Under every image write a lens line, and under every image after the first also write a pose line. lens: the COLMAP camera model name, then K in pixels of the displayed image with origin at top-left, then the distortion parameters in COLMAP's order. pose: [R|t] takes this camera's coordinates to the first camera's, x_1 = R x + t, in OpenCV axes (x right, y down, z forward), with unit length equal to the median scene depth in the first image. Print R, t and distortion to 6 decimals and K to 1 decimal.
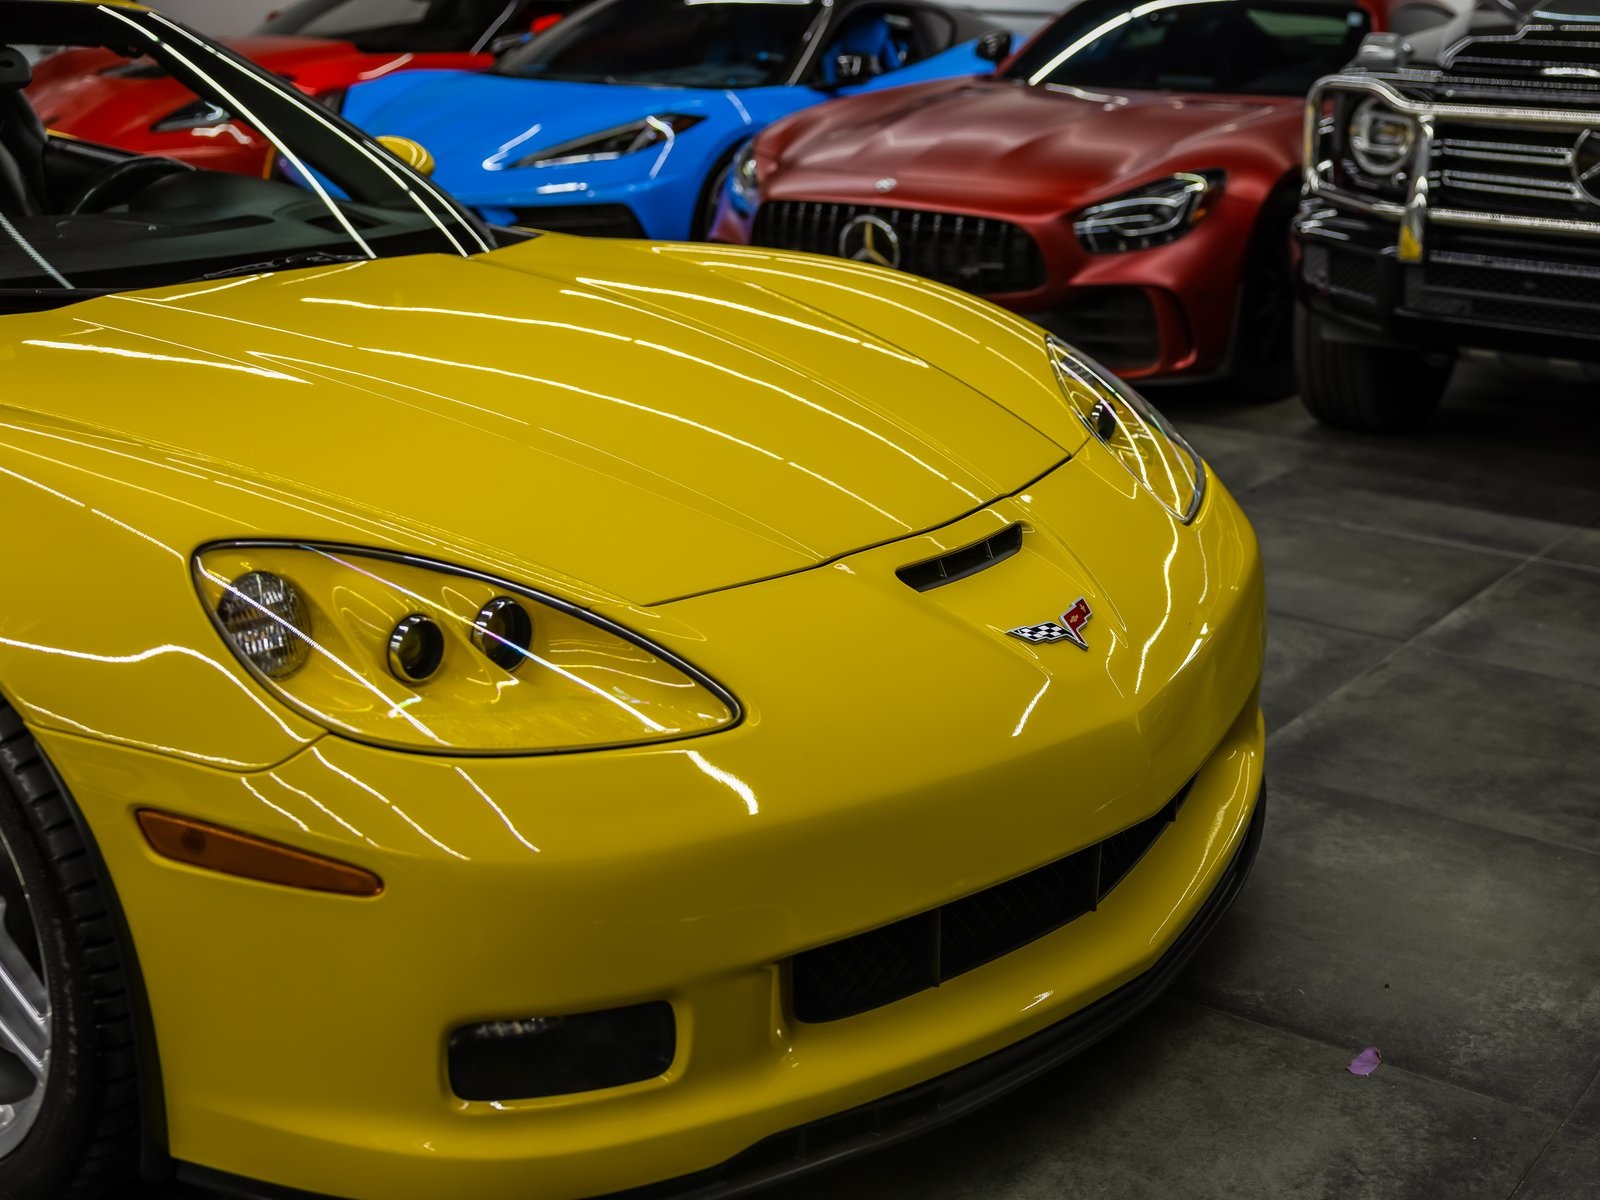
lens RADIAL K [[1920.2, 0, 800.4], [0, 1920.2, 415.7], [0, 0, 1]] dist [-0.046773, -0.067890]
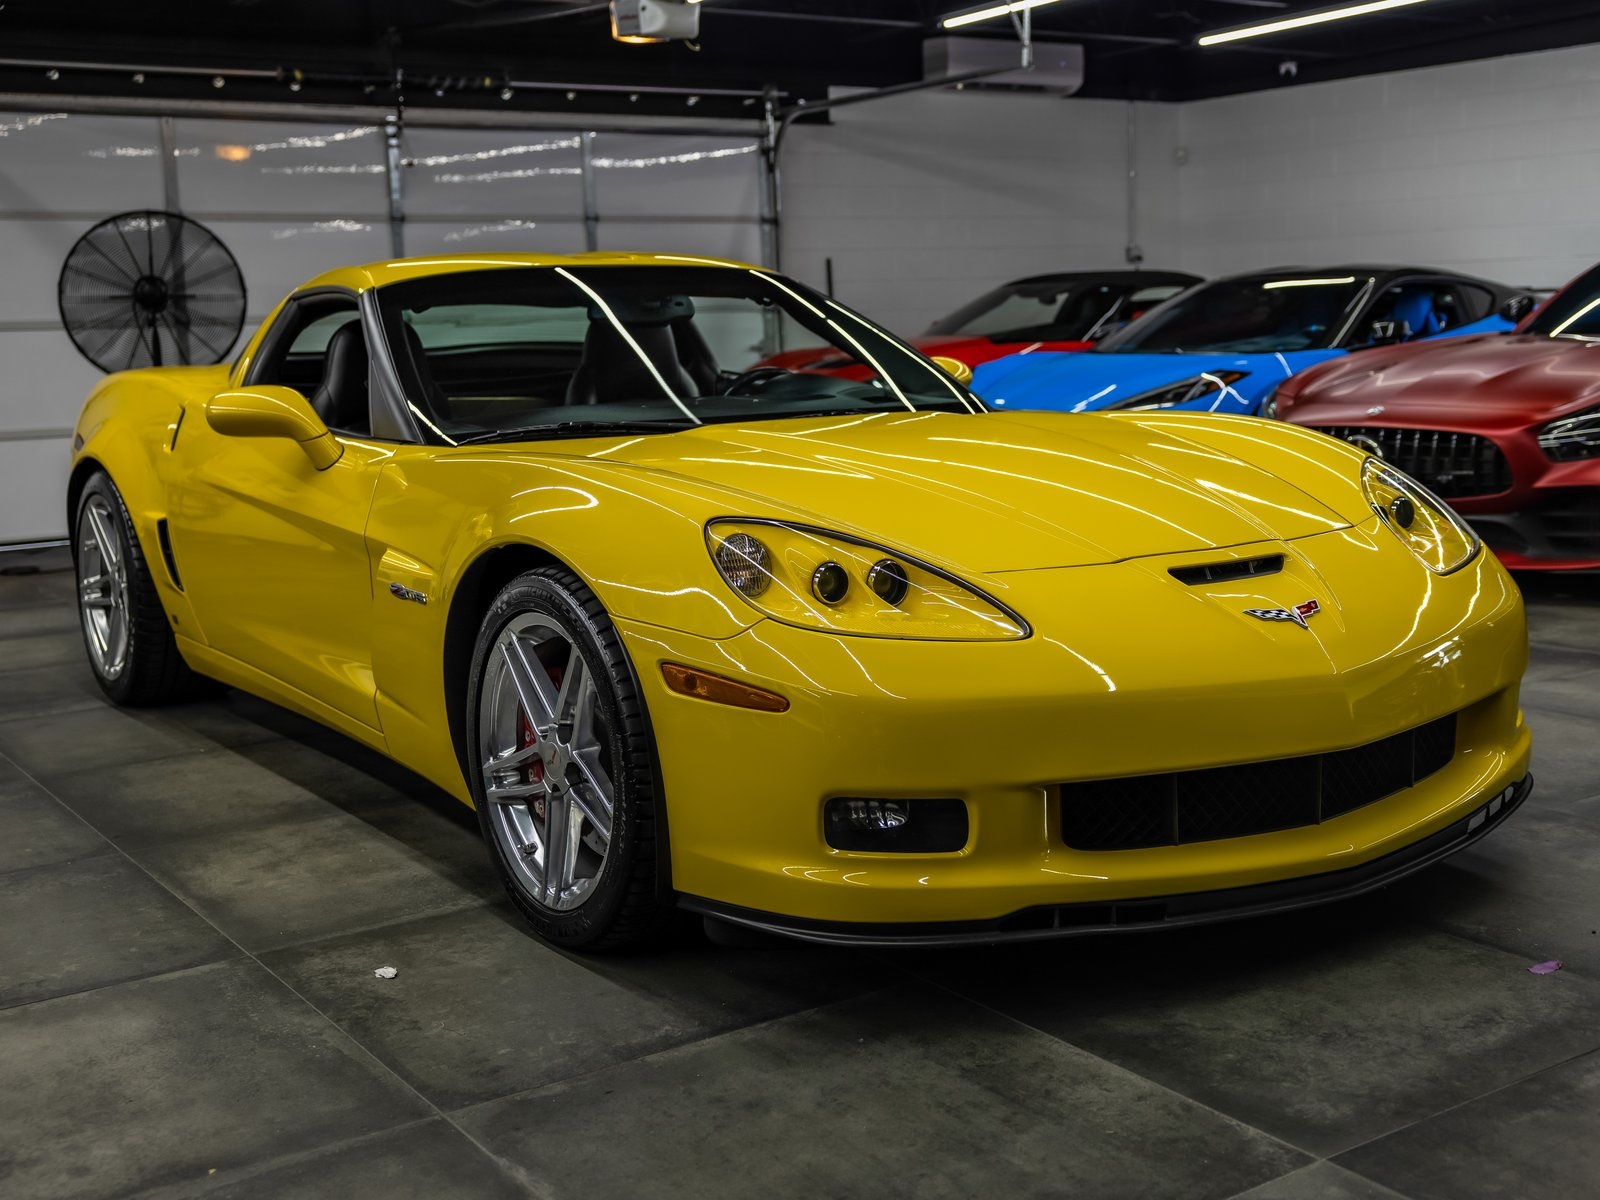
lens RADIAL K [[1716.7, 0, 800.0], [0, 1716.7, 600.0], [0, 0, 1]] dist [0.009383, 0.023334]
pose [[0.926895, 0.014423, -0.375044, 0.261145], [-0.041148, 0.997143, -0.063347, 0.184847], [0.373059, 0.074149, 0.924840, -0.290236]]
